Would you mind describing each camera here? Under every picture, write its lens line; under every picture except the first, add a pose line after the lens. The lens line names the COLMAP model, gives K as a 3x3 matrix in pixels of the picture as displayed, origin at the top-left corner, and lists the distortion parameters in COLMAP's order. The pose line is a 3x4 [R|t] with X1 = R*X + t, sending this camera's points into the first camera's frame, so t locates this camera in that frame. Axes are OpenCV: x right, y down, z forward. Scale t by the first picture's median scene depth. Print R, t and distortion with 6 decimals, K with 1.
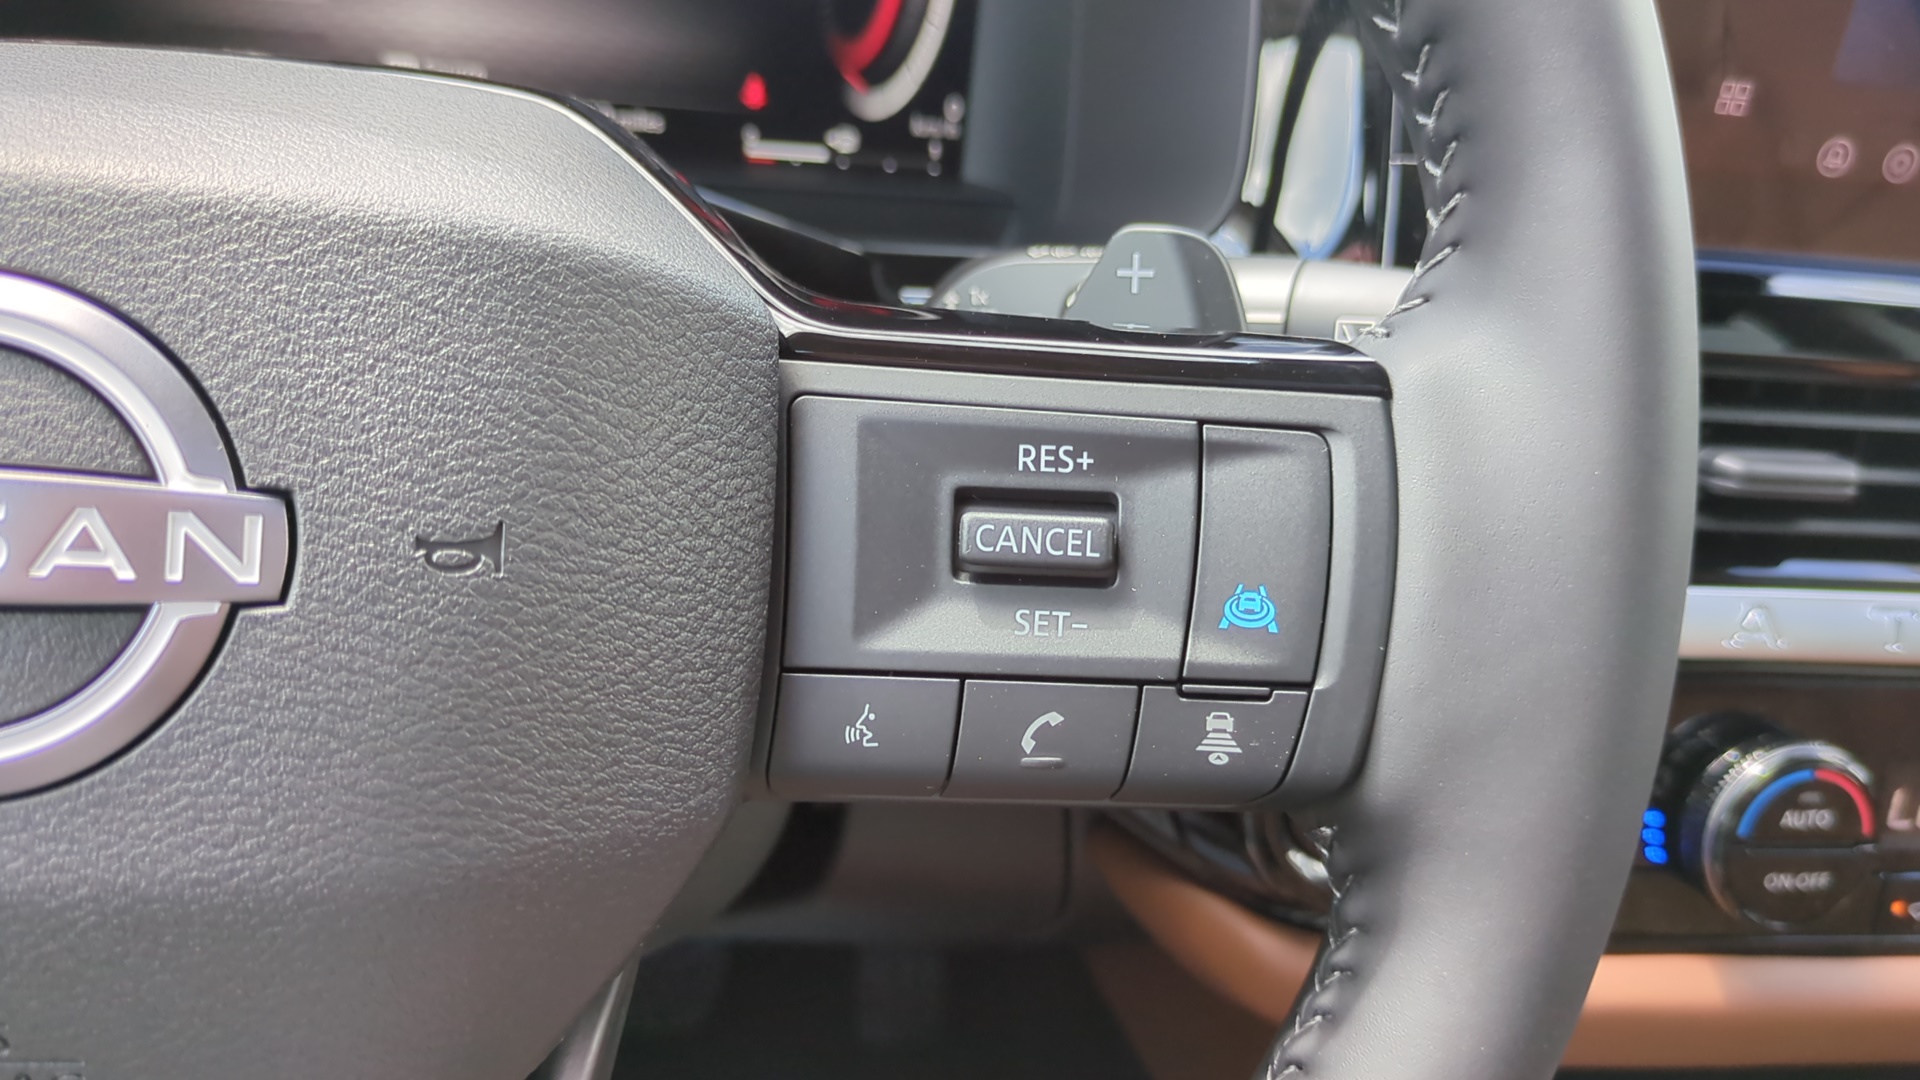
lens RADIAL K [[1663.1, 0, 952.0], [0, 1663.1, 531.5], [0, 0, 1]] dist [0.019070, -0.095039]
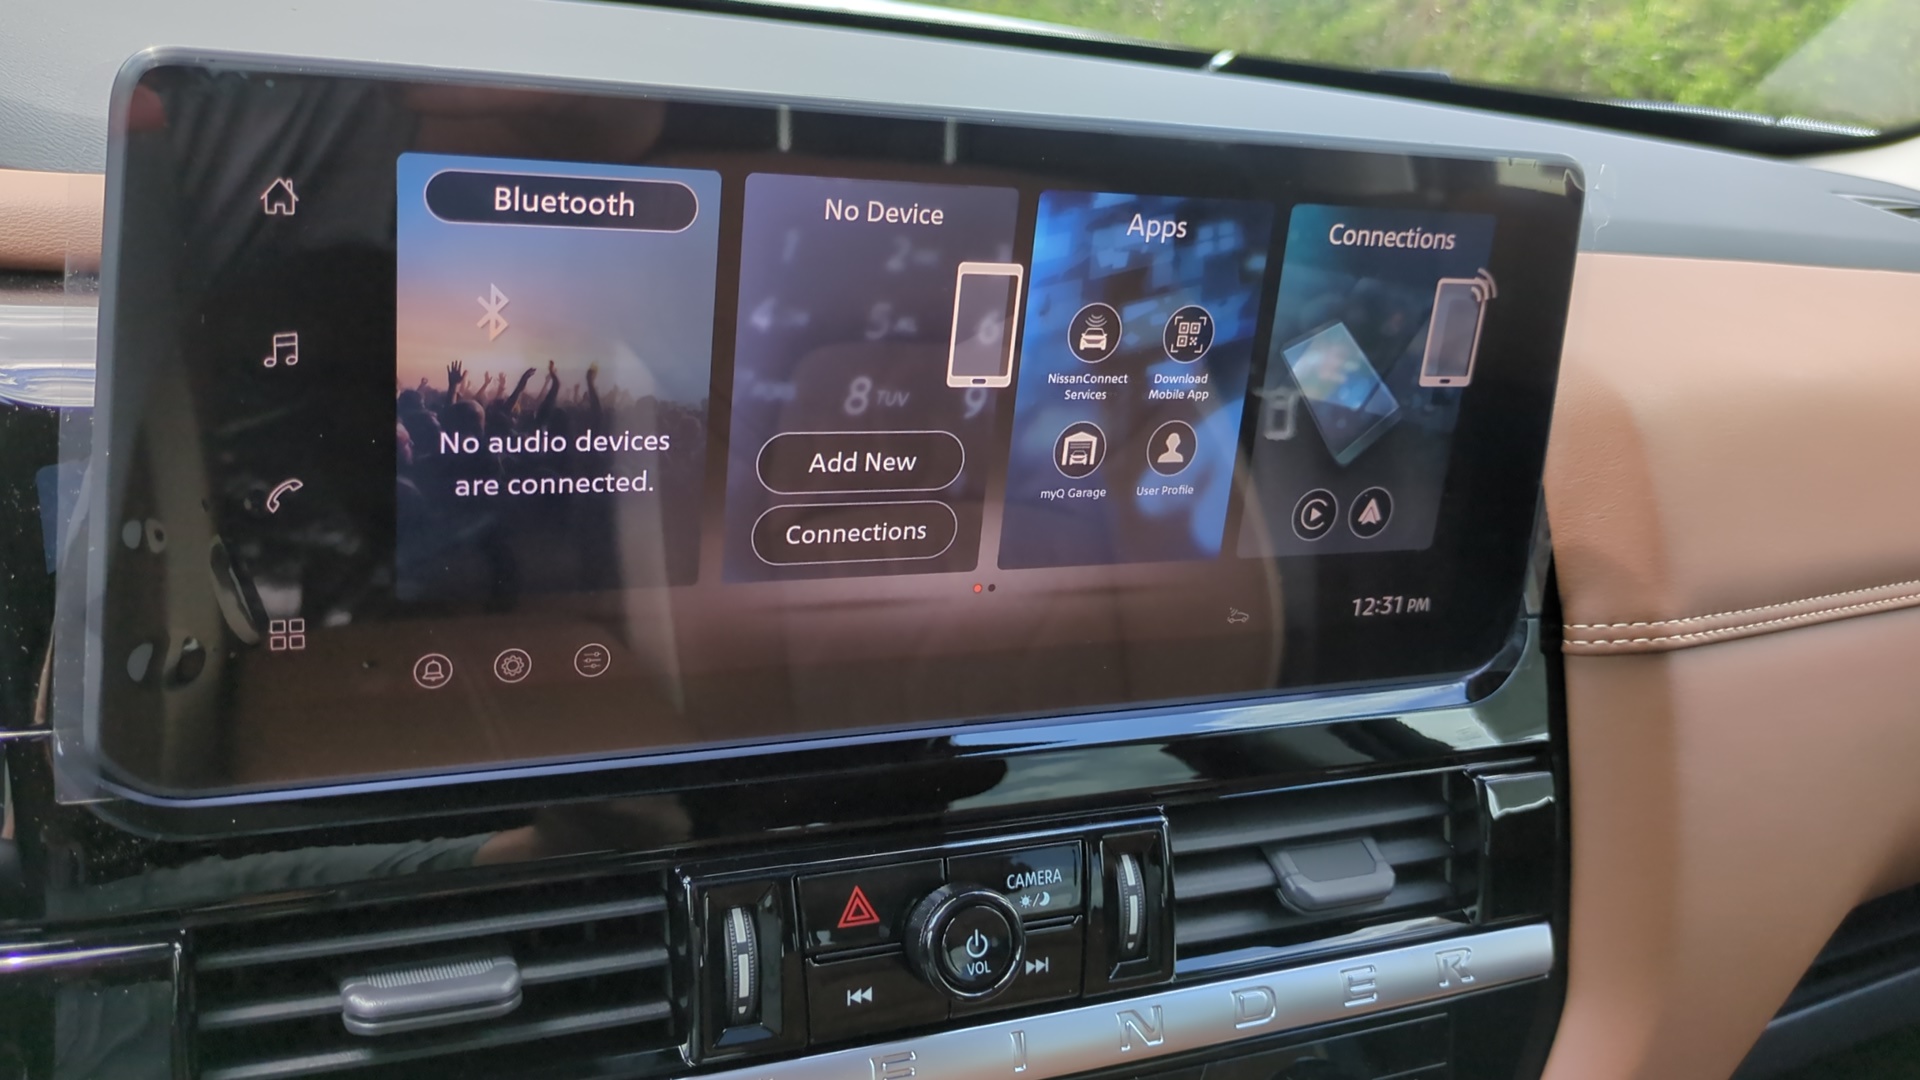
lens RADIAL K [[1661.4, 0, 952.6], [0, 1661.4, 535.6], [0, 0, 1]] dist [0.047535, -0.127874]
pose [[0.965013, -0.094564, 0.244556, 1.026669], [0.119110, 0.989011, -0.087576, -0.314602], [-0.233587, 0.113641, 0.965672, -0.051528]]
